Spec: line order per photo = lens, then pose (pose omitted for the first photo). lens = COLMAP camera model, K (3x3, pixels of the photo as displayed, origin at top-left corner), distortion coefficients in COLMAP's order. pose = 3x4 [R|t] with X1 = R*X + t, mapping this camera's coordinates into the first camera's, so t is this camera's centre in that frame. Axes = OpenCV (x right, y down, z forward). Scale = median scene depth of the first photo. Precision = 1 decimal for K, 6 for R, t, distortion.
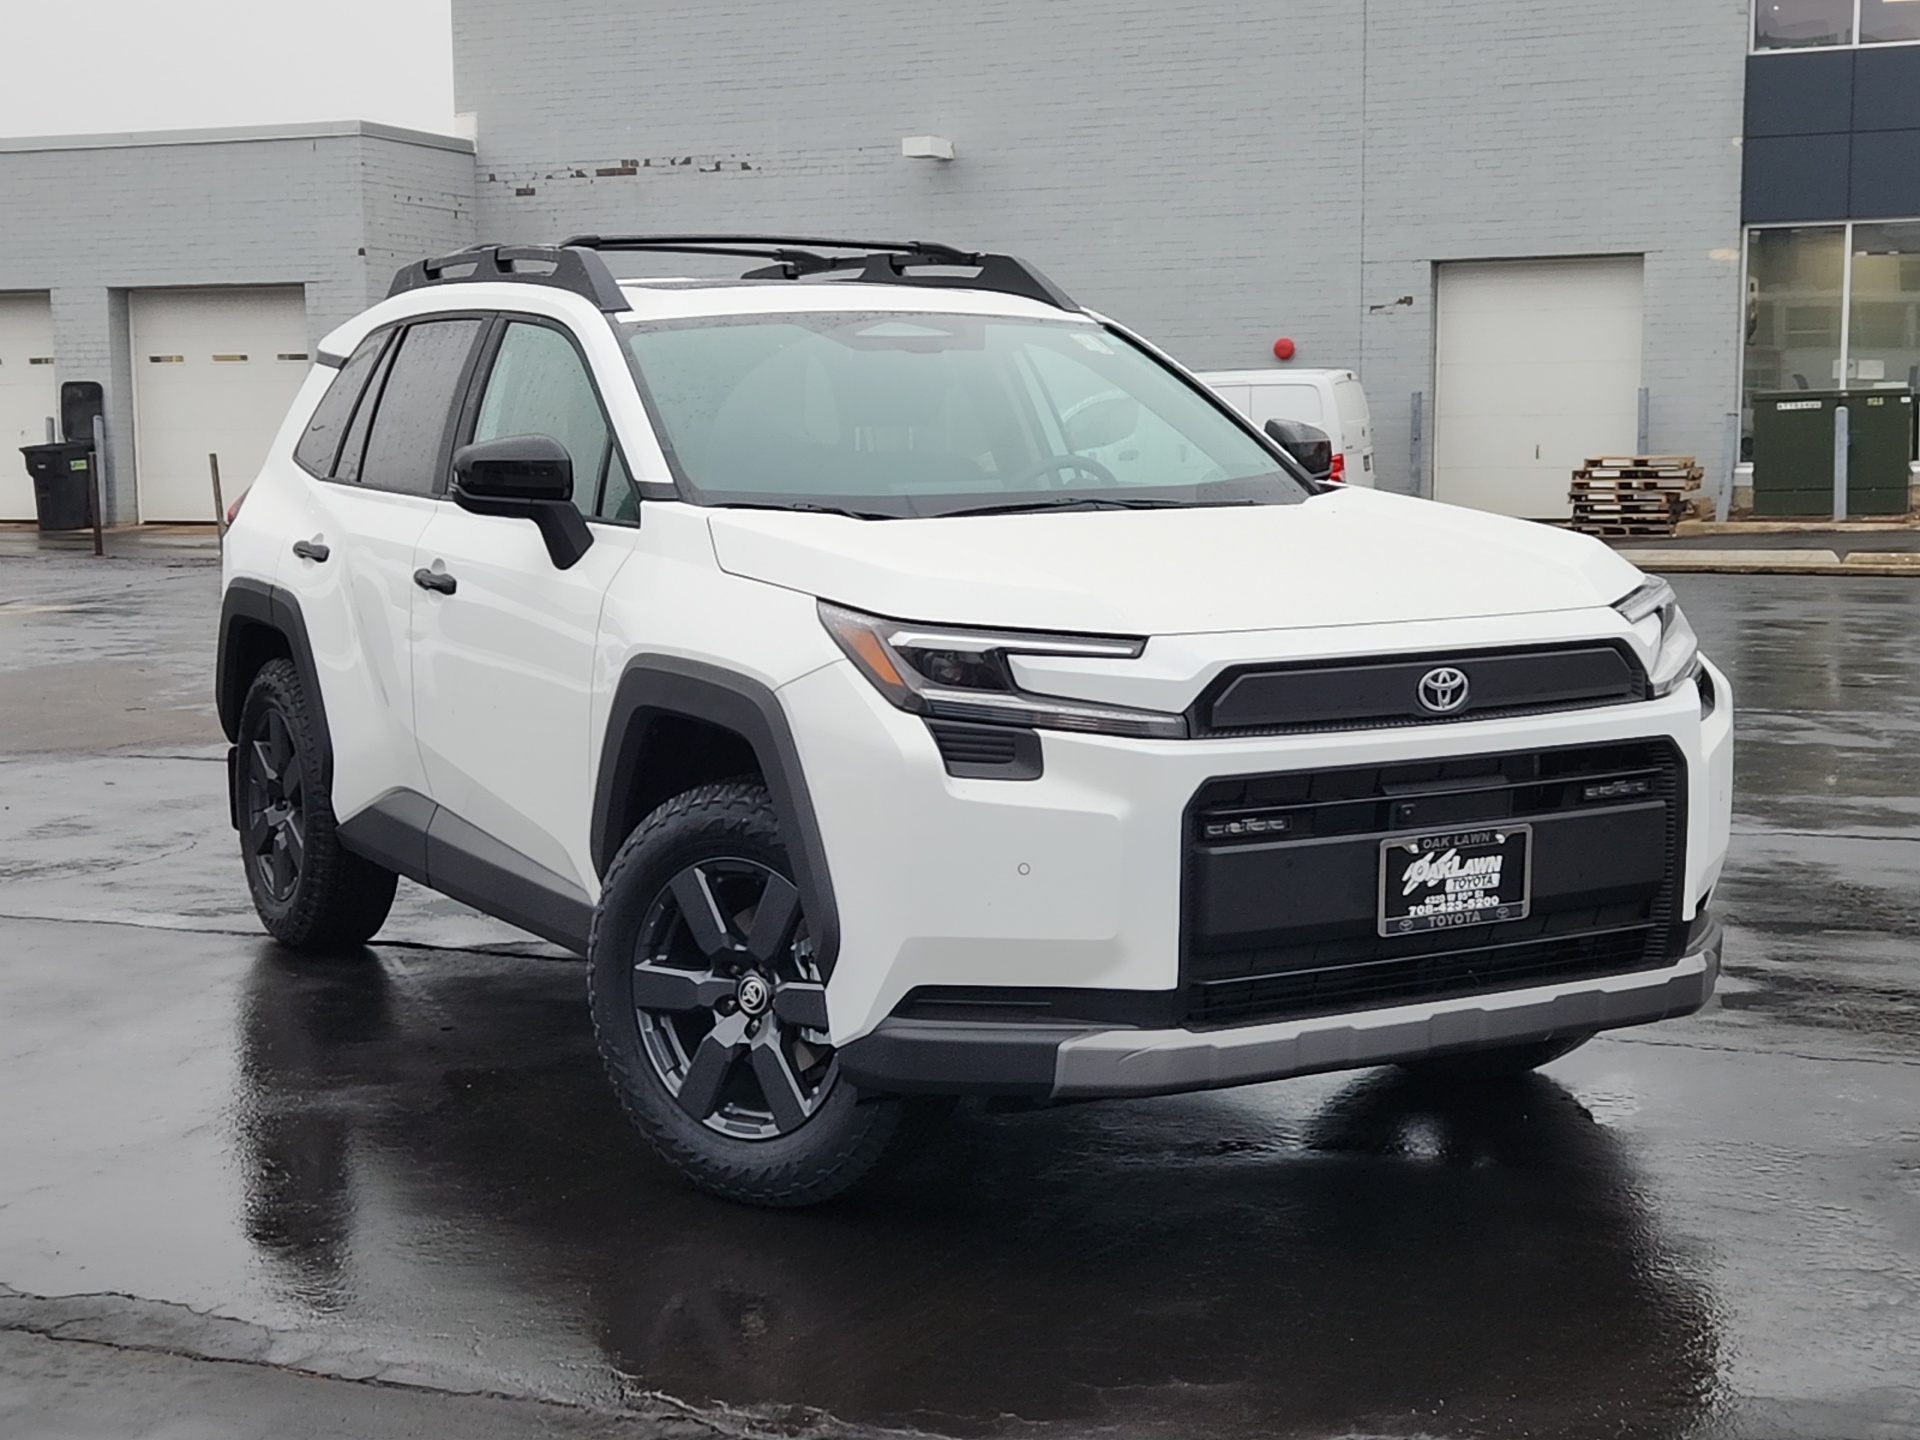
lens RADIAL K [[2857.9, 0, 960.0], [0, 2857.9, 720.0], [0, 0, 1]] dist [0.110365, -0.008407]
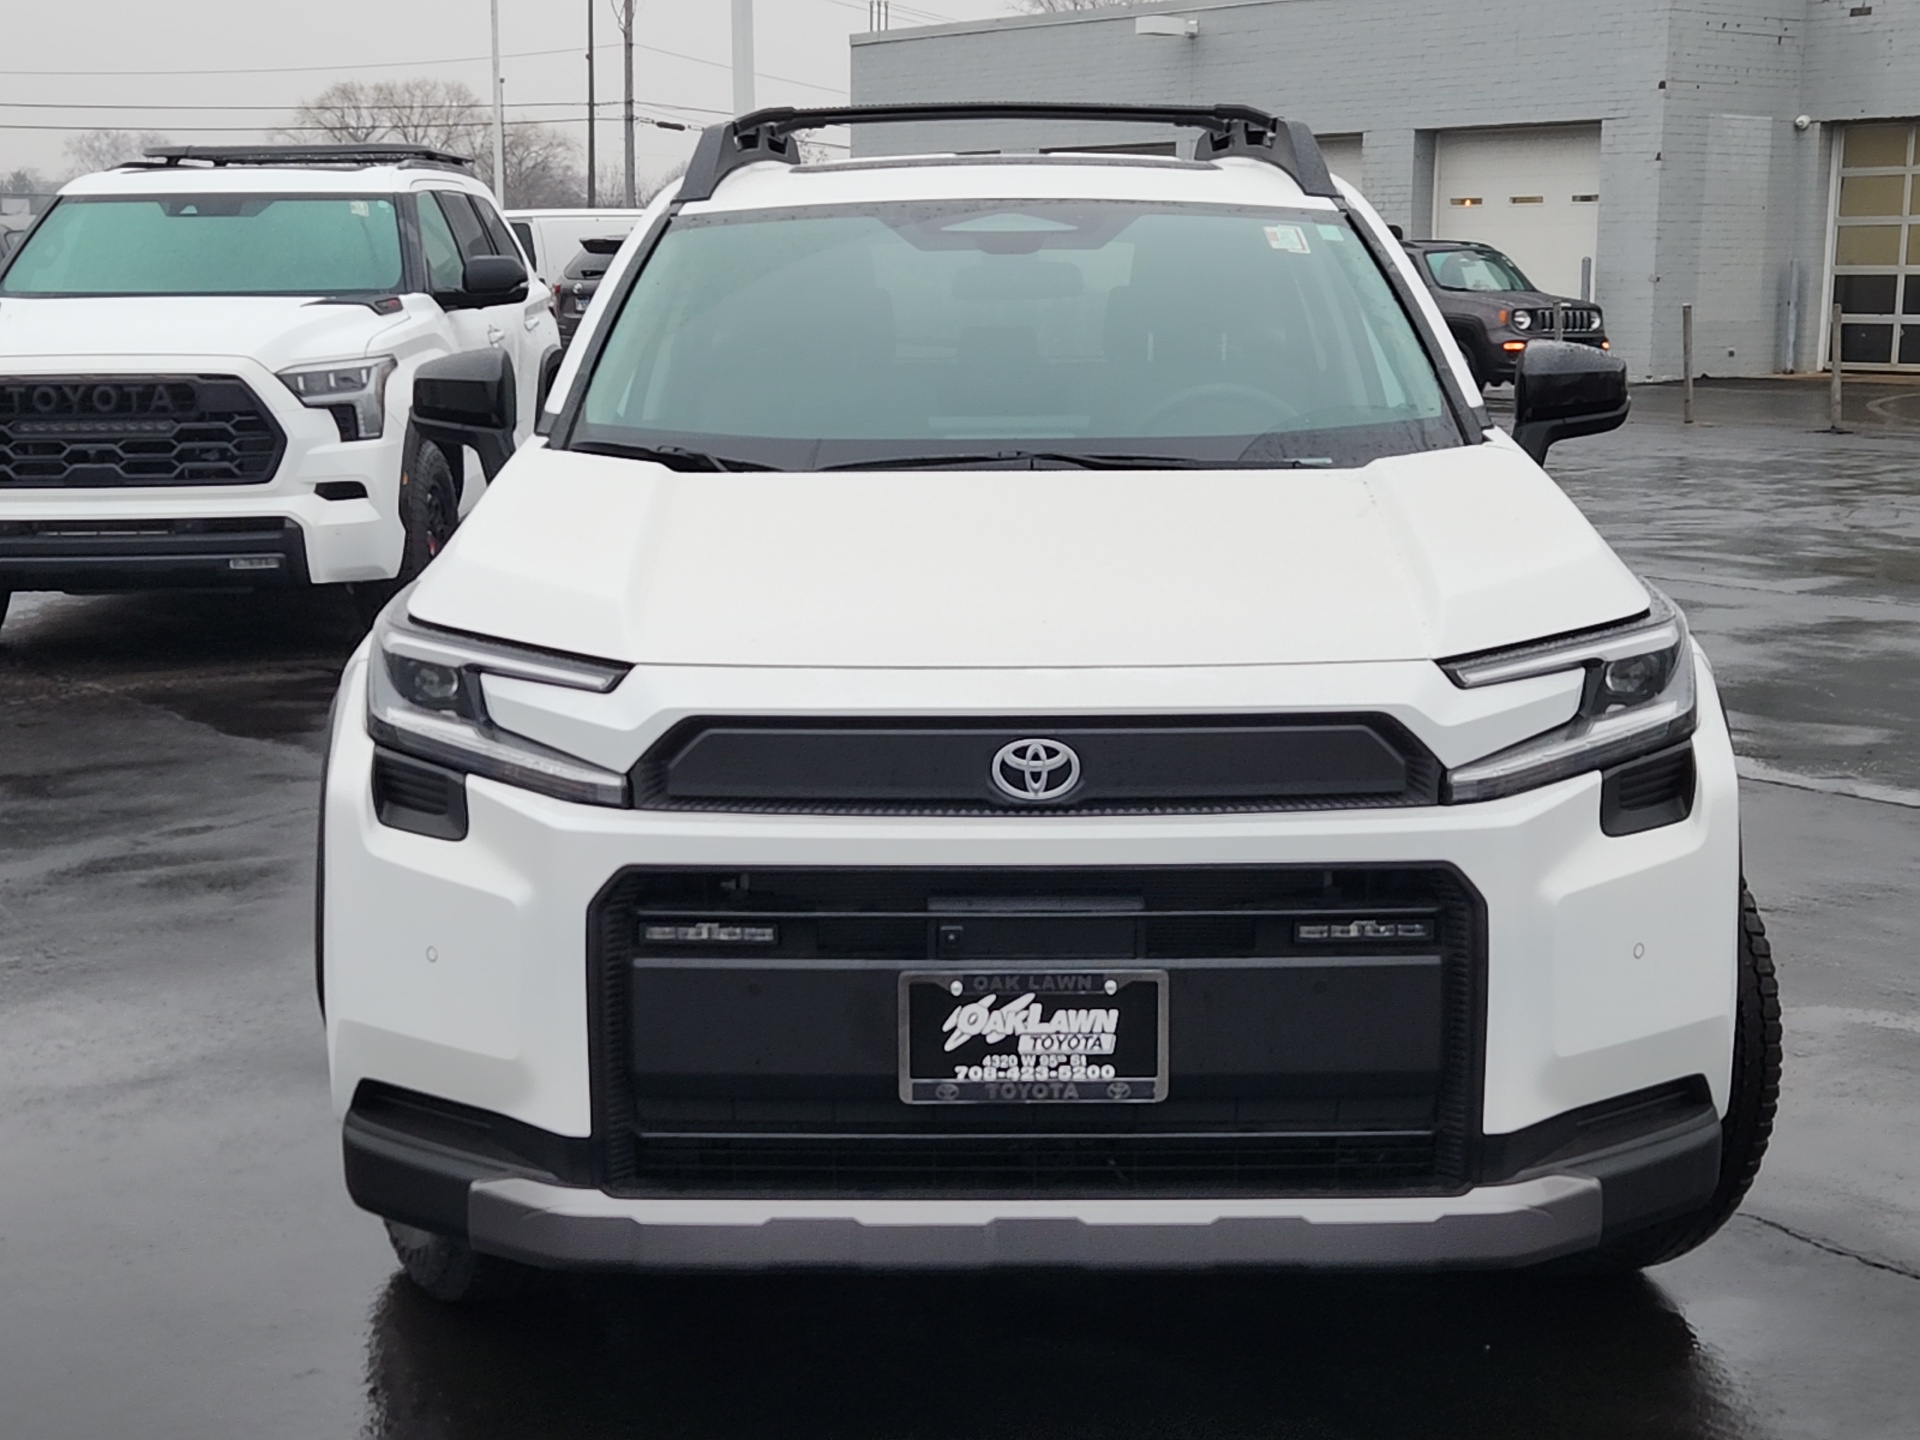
lens RADIAL K [[2857.9, 0, 960.0], [0, 2857.9, 720.0], [0, 0, 1]] dist [0.110365, -0.008407]
pose [[0.871630, 0.091116, -0.481622, 0.490642], [-0.063455, 0.995278, 0.073452, -0.073436], [0.486040, -0.033461, 0.873296, 0.373246]]
